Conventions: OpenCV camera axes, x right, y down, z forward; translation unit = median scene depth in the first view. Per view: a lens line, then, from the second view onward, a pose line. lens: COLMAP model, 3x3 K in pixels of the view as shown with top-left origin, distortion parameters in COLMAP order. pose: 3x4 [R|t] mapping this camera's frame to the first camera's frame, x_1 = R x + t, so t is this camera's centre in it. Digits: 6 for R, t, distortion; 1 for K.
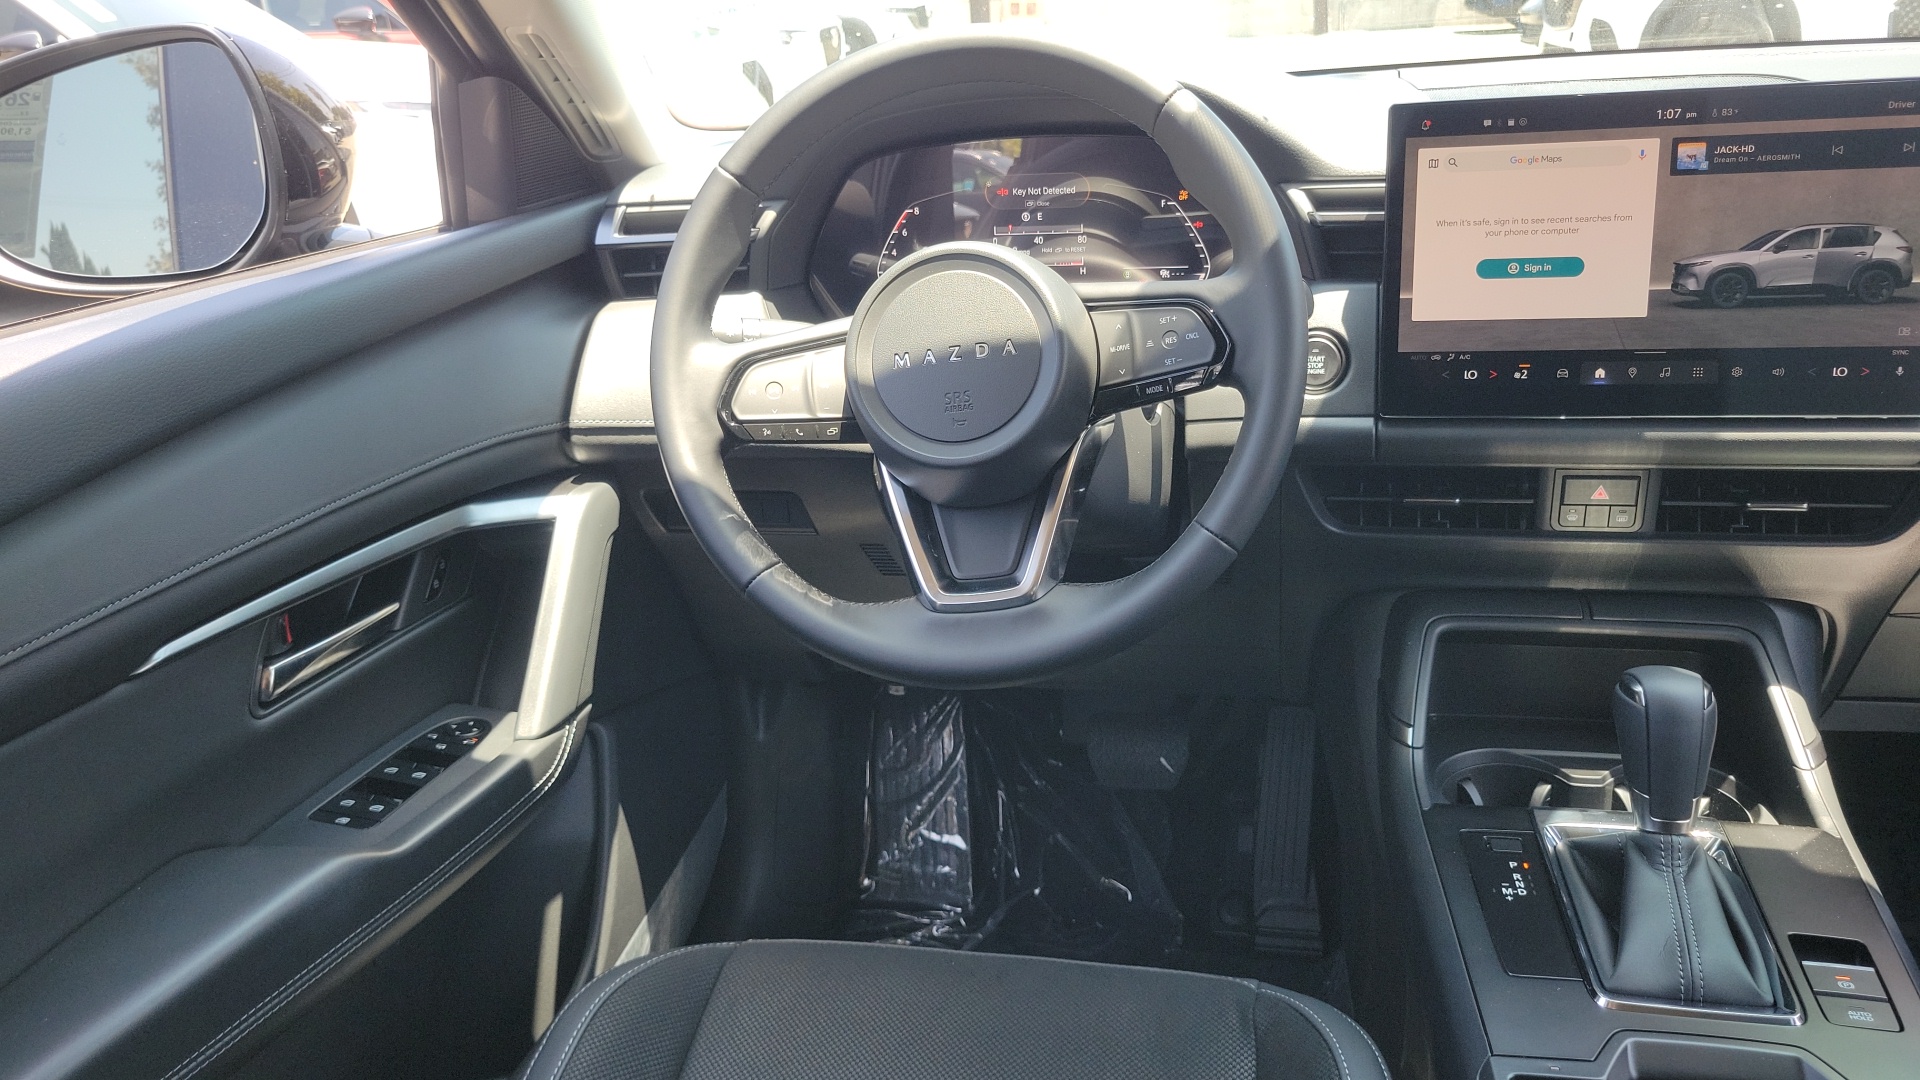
lens RADIAL K [[1502.6, 0, 944.7], [0, 1502.6, 535.5], [0, 0, 1]] dist [0.032351, -0.020202]
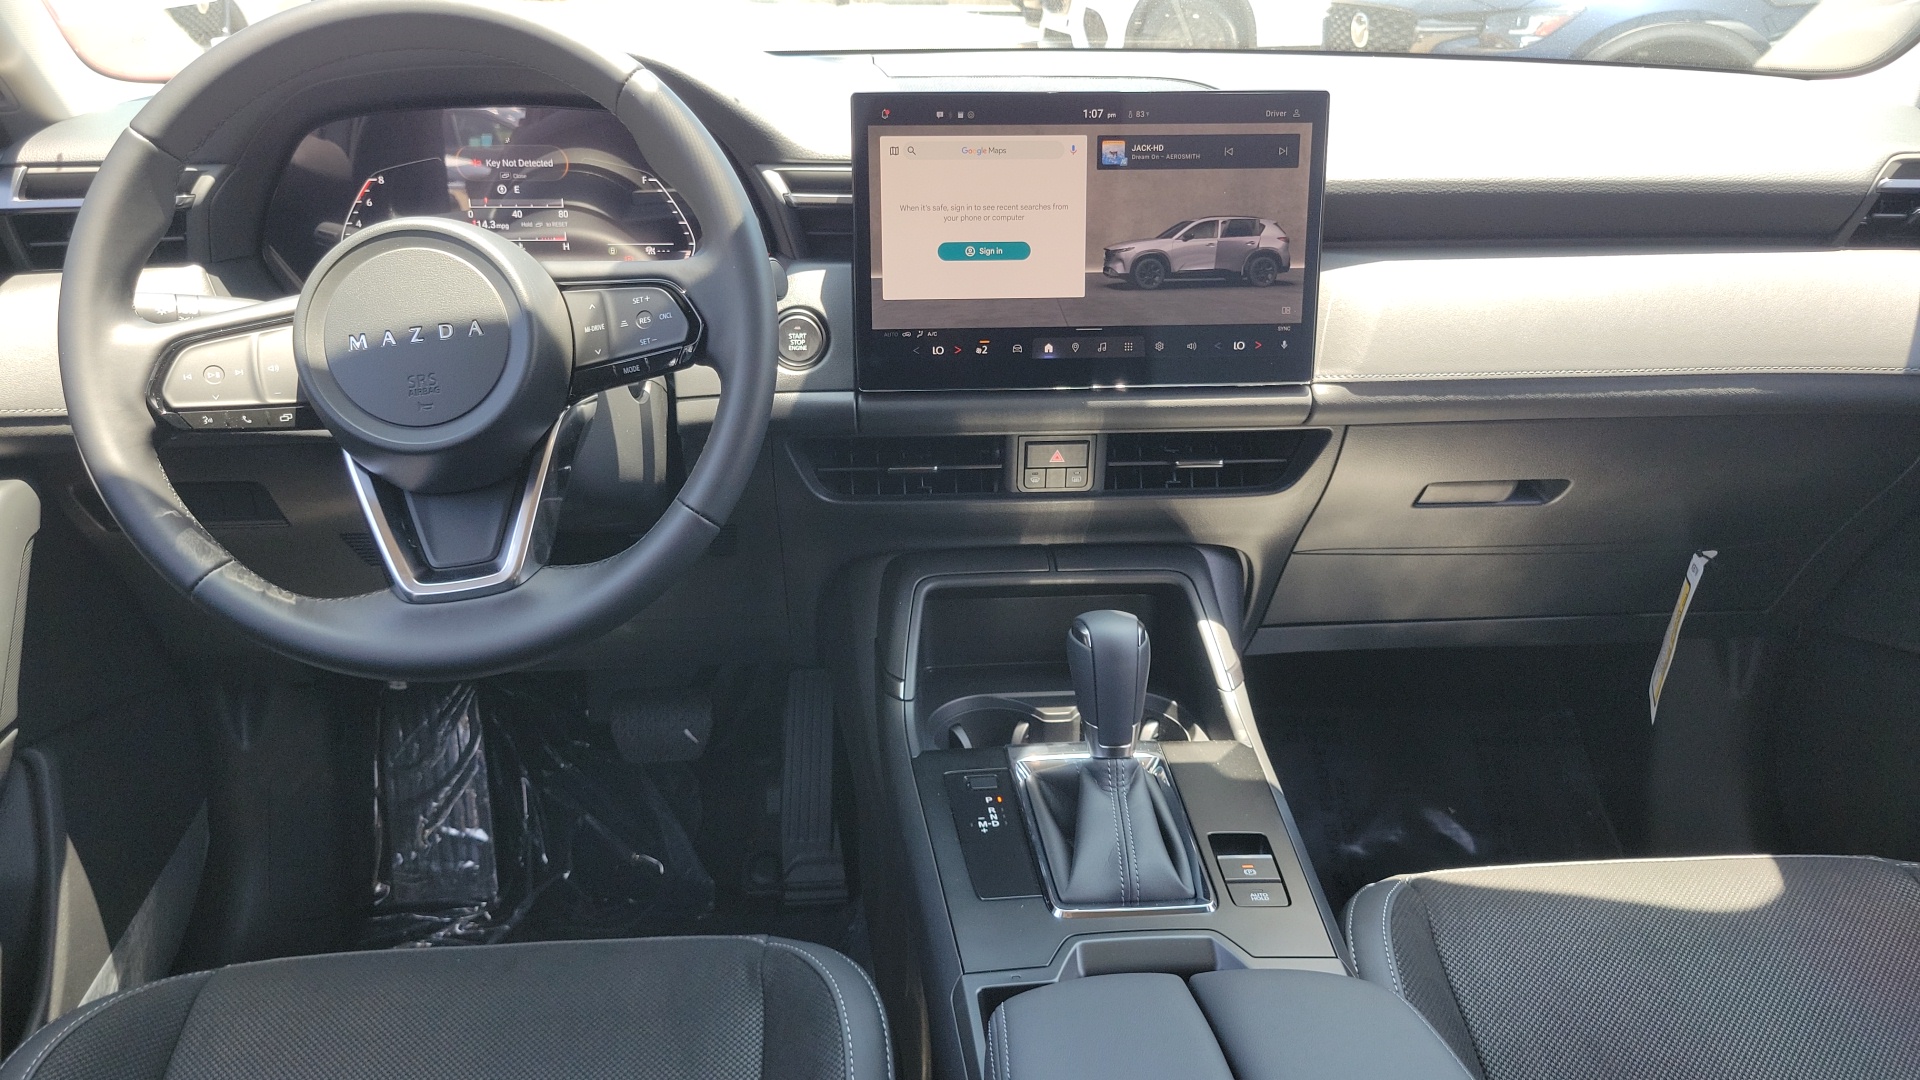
lens RADIAL K [[1502.6, 0, 975.7], [0, 1502.6, 551.6], [0, 0, 1]] dist [0.032351, -0.020202]
pose [[0.950632, -0.051821, 0.305962, 0.040429], [0.041908, 0.998365, 0.038884, -0.004387], [-0.307476, -0.024142, 0.951249, -0.029499]]
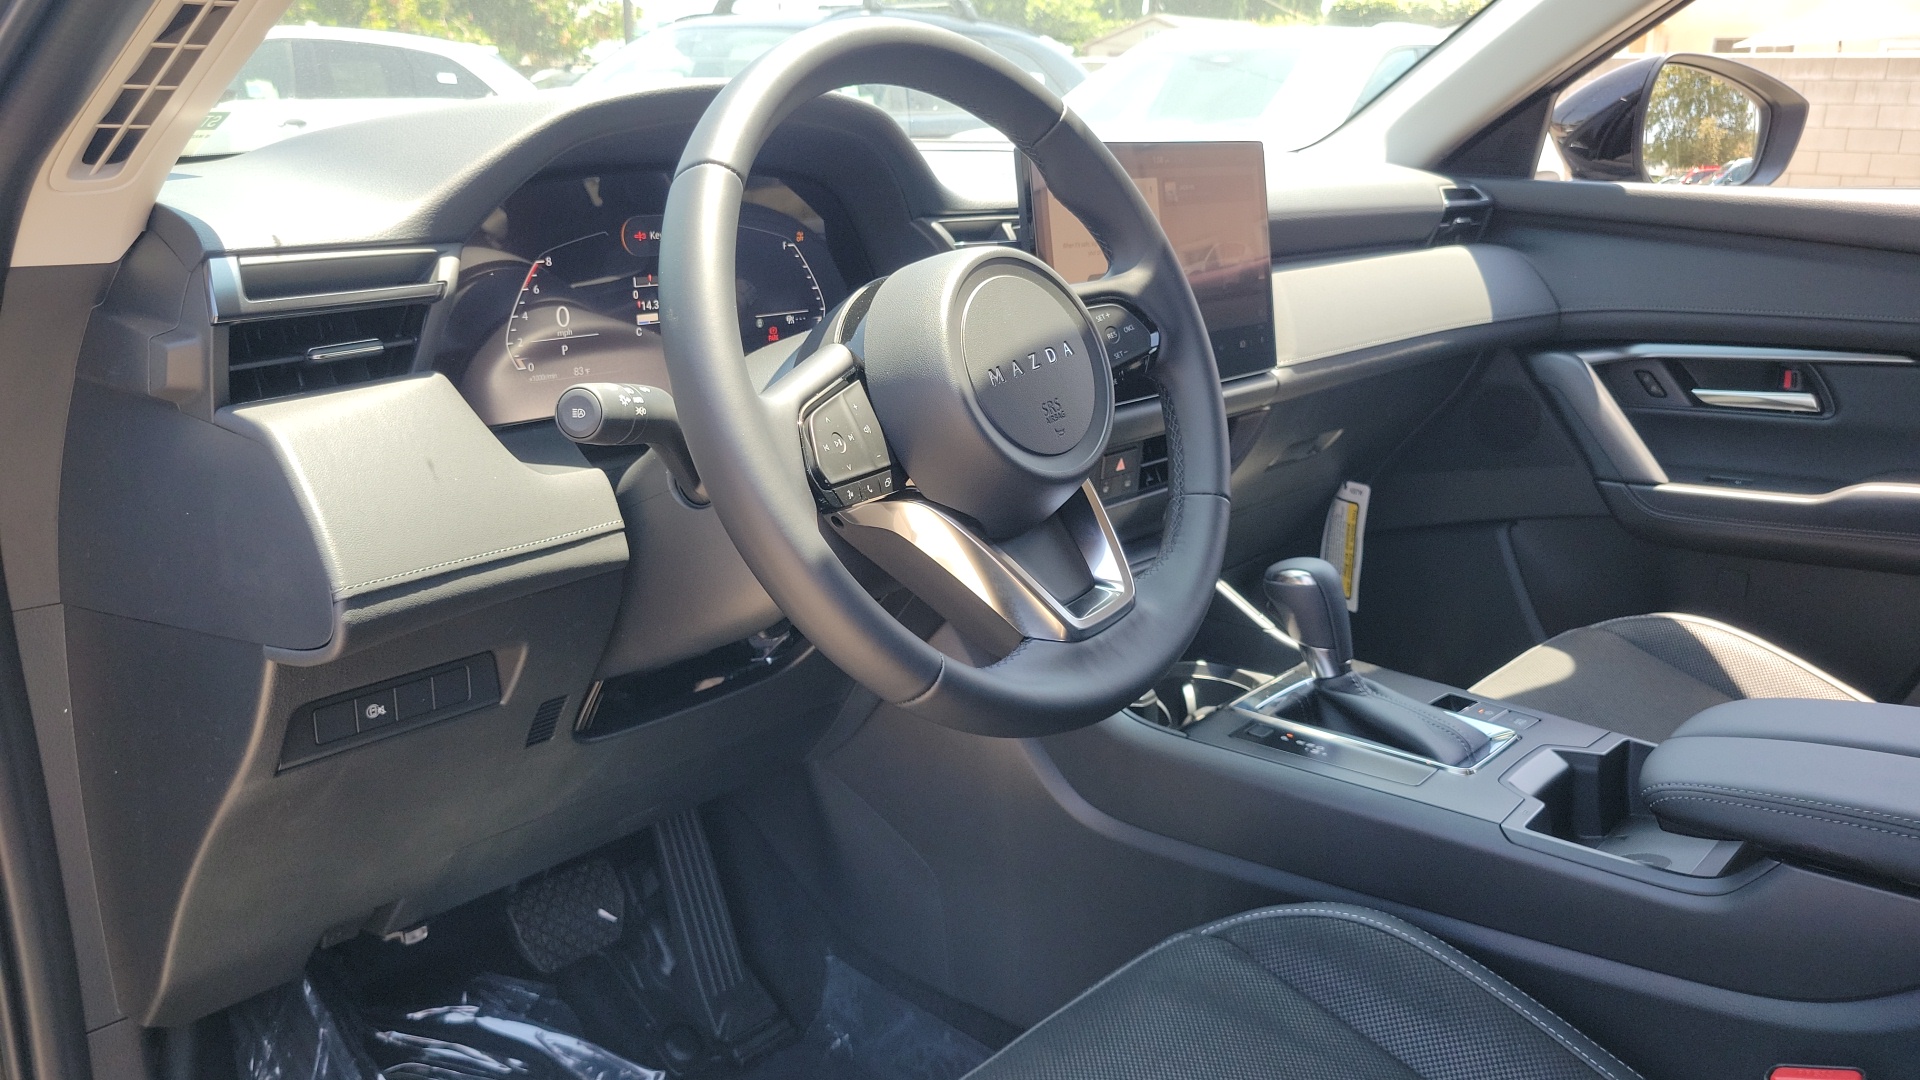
lens RADIAL K [[1502.6, 0, 992.2], [0, 1502.6, 552.6], [0, 0, 1]] dist [0.032351, -0.020202]
pose [[0.455135, -0.177718, 0.872507, -0.751728], [0.270800, 0.961092, 0.054501, -0.058925], [-0.848245, 0.211469, 0.485553, 0.539866]]
